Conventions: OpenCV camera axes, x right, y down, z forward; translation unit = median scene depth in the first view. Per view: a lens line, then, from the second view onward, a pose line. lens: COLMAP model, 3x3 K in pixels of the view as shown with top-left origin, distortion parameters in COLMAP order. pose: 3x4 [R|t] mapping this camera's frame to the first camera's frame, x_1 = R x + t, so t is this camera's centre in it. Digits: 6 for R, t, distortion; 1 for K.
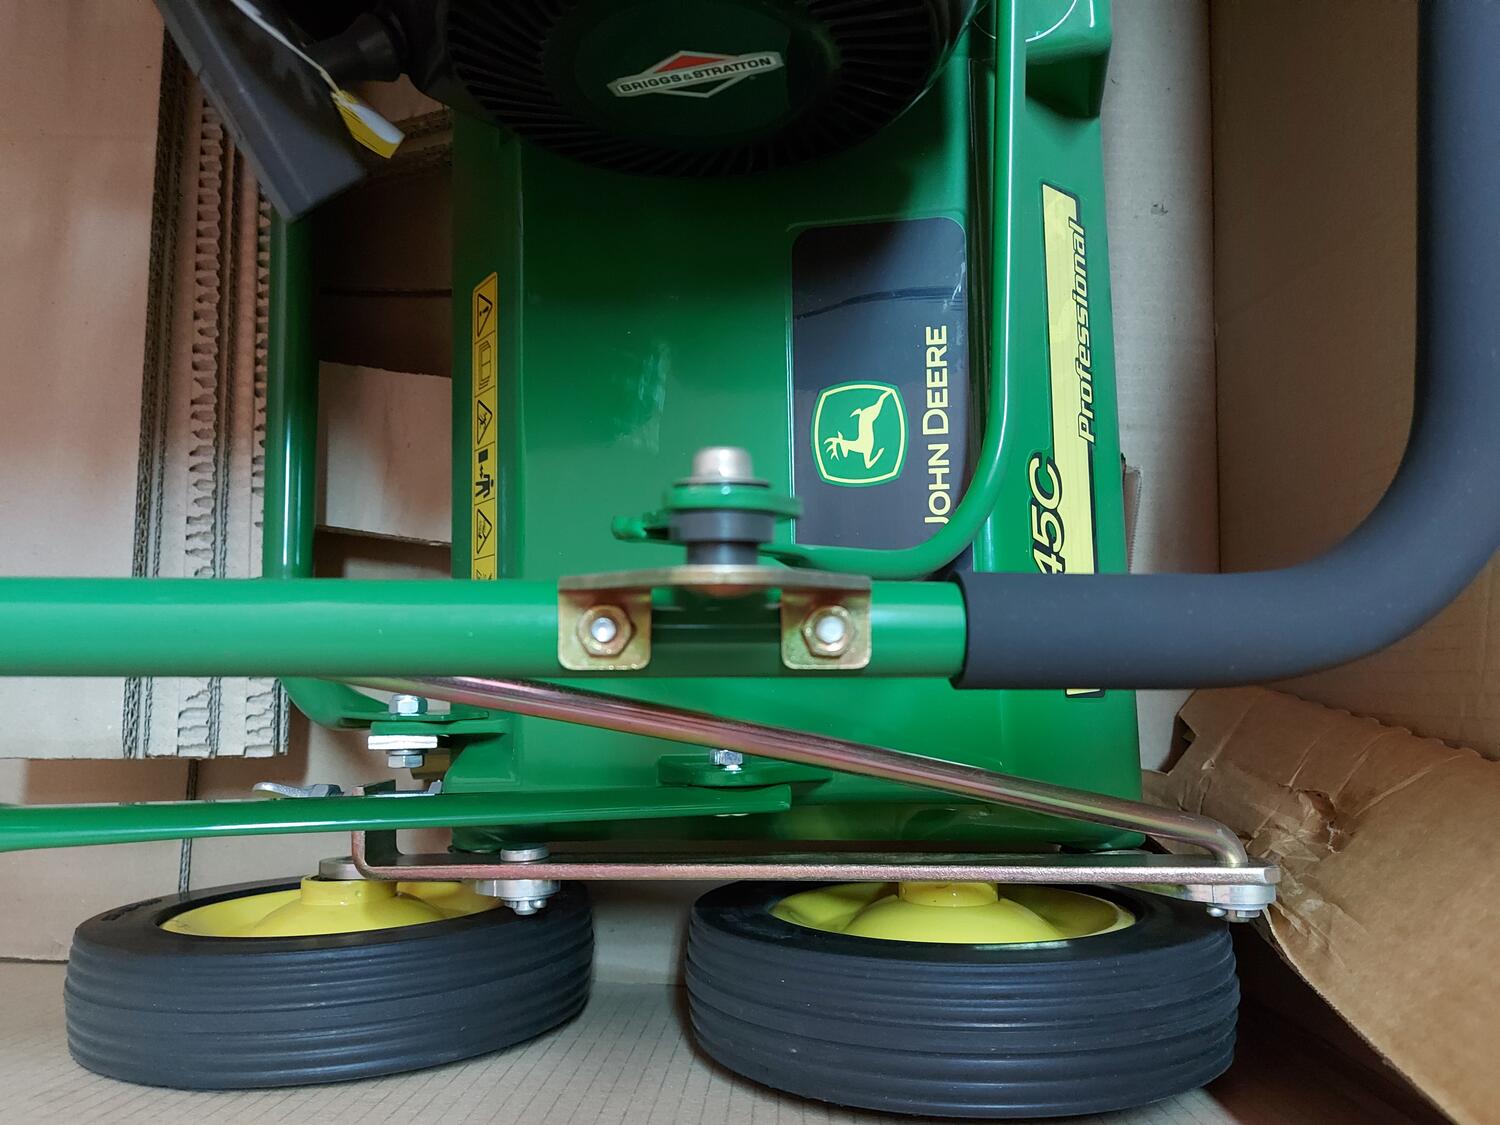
lens RADIAL K [[1087.4, 0, 763.0], [0, 1087.4, 573.4], [0, 0, 1]] dist [0.069877, -0.090151]
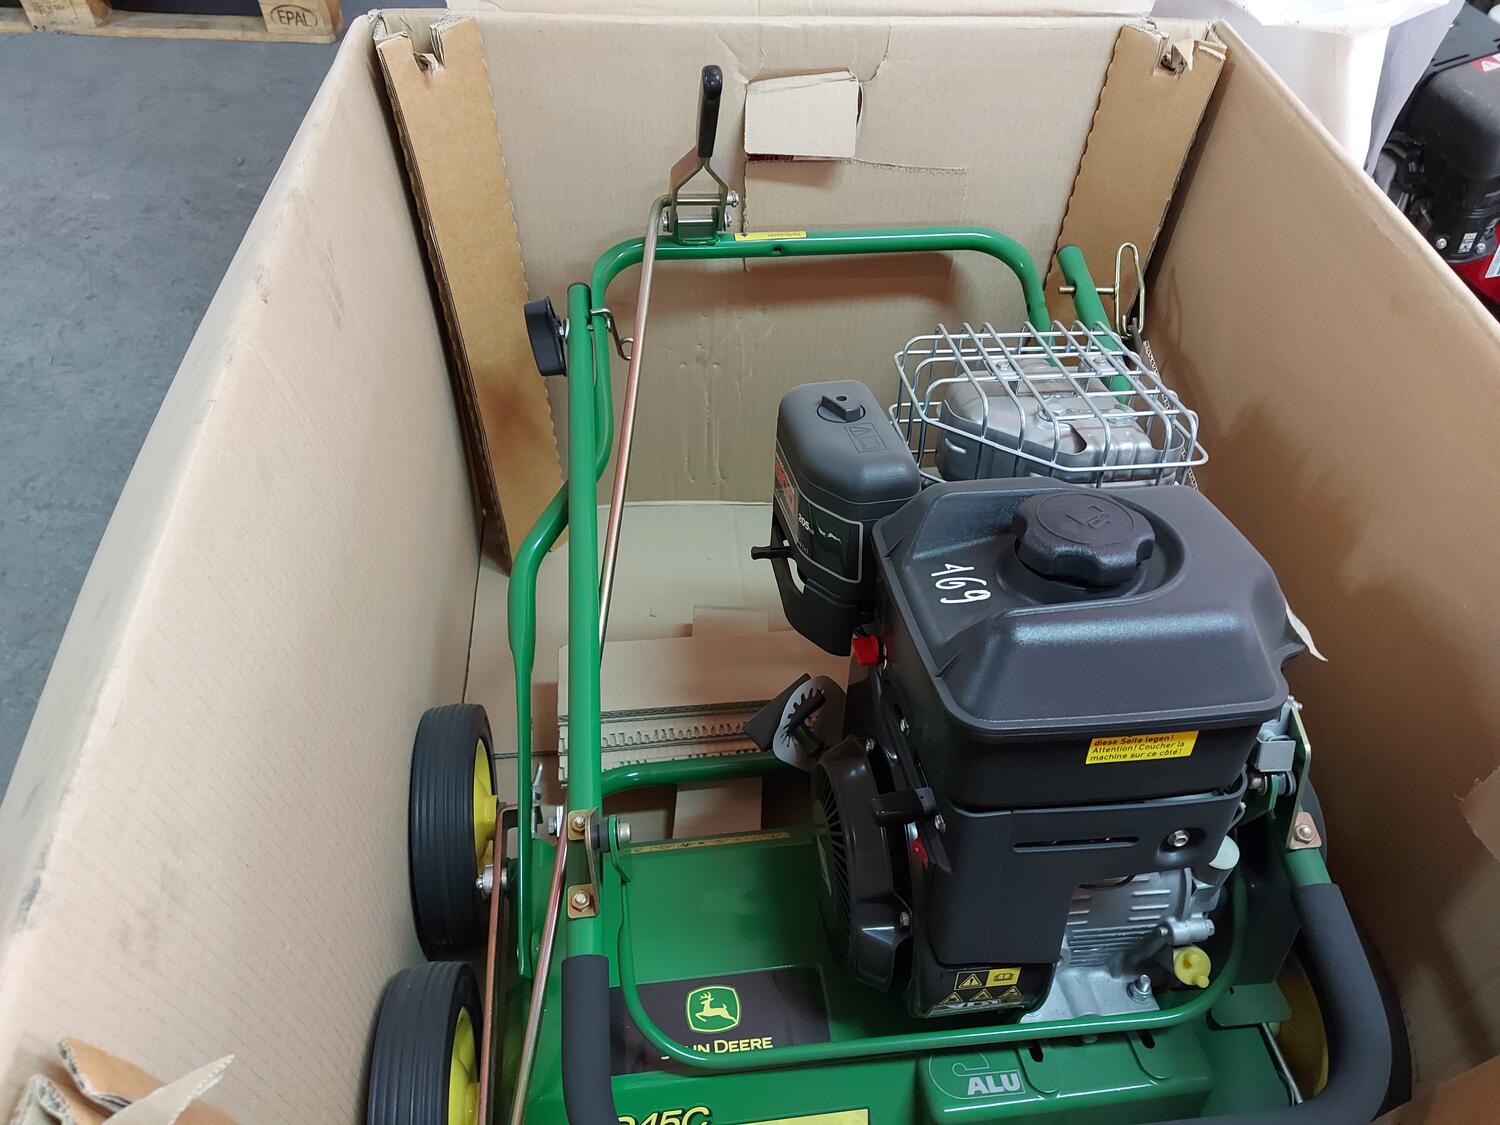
lens RADIAL K [[1087.4, 0, 763.0], [0, 1087.4, 573.4], [0, 0, 1]] dist [0.069877, -0.090151]
pose [[0.110065, 0.765979, -0.633373, 0.724331], [-0.992147, 0.122759, -0.023951, -0.258373], [0.059407, 0.631036, 0.773476, -0.970327]]
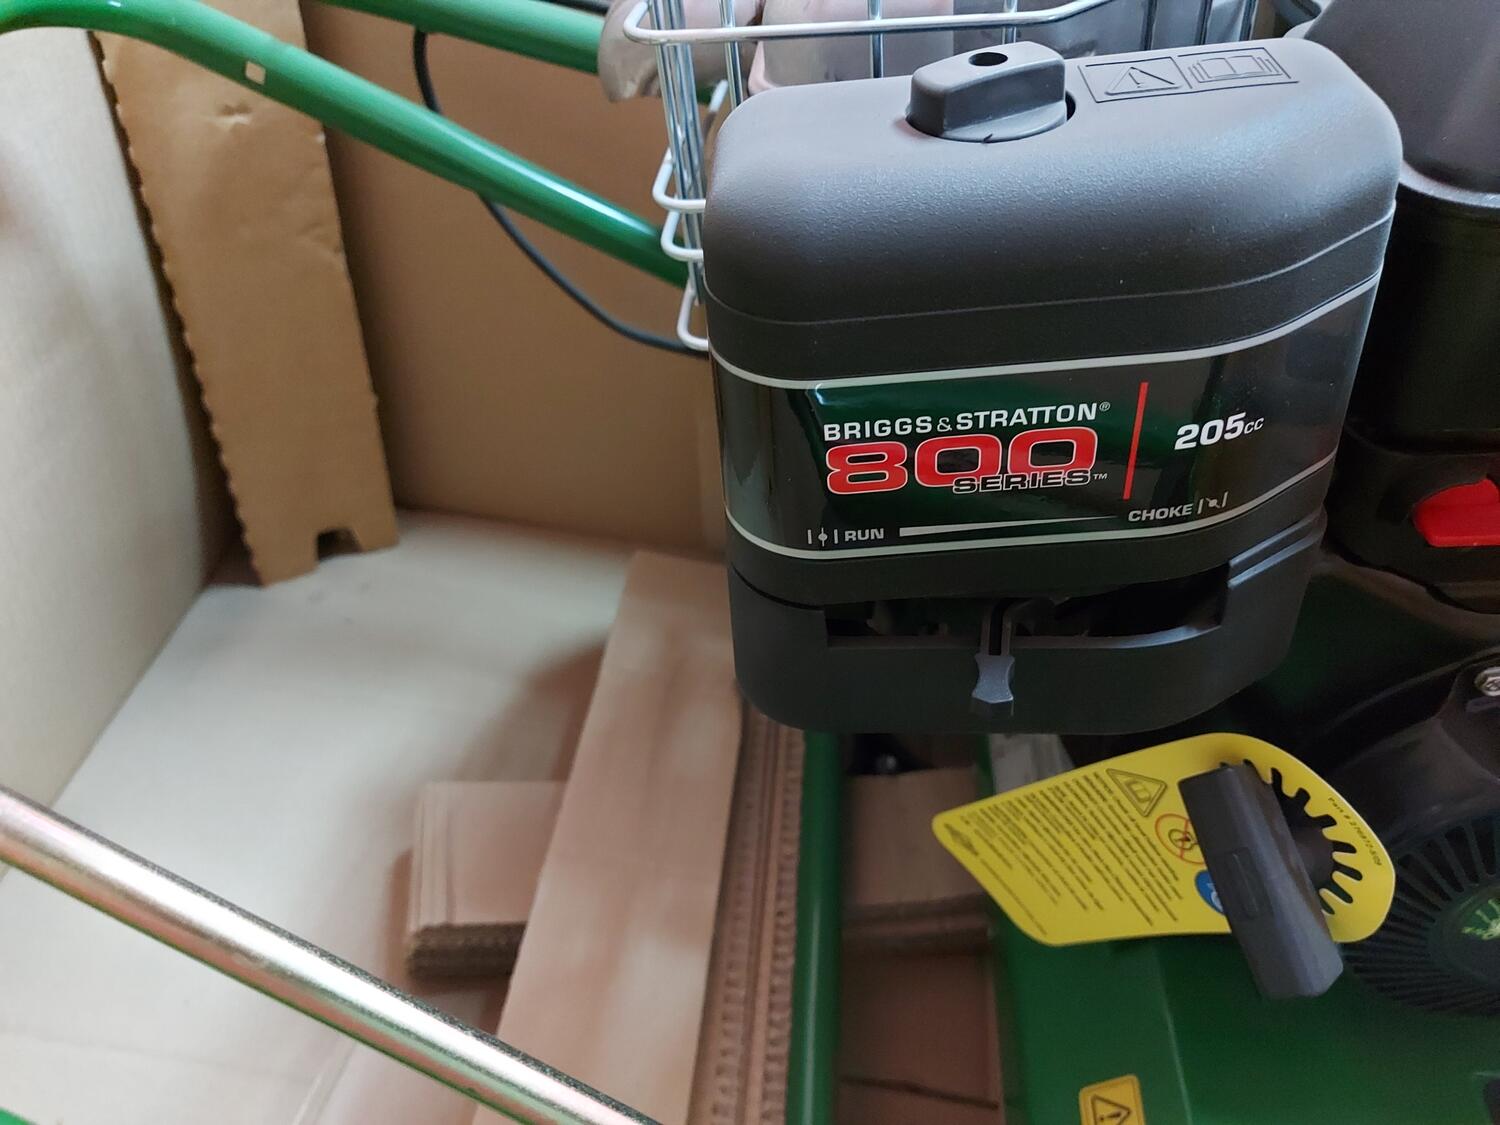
lens RADIAL K [[1115.0, 0, 754.5], [0, 1115.0, 573.6], [0, 0, 1]] dist [0.051214, -0.089765]
pose [[0.983583, 0.177684, 0.031521, -0.734319], [-0.113273, 0.743873, -0.658652, 0.086455], [-0.140479, 0.644268, 0.751787, 0.038055]]
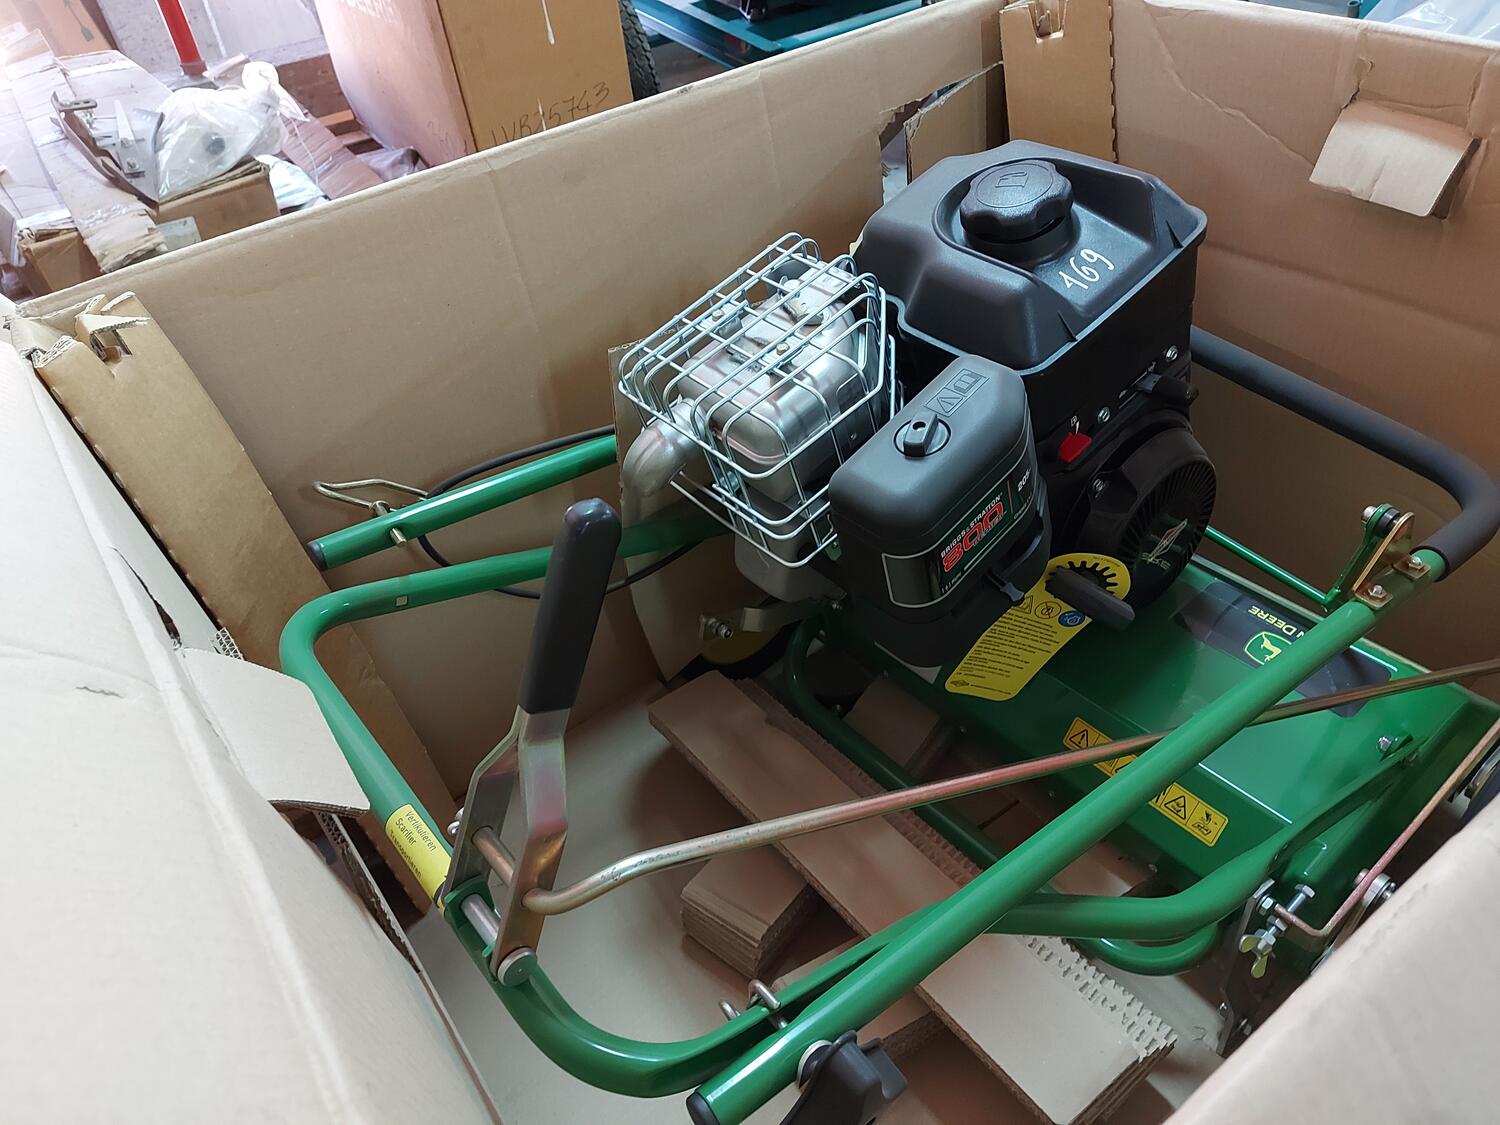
lens RADIAL K [[1087.4, 0, 763.0], [0, 1087.4, 573.4], [0, 0, 1]] dist [0.069877, -0.090151]
pose [[0.786576, -0.436457, 0.436811, -1.617566], [0.617455, 0.547982, -0.564327, 0.405351], [0.006940, 0.713597, 0.700522, -0.690474]]
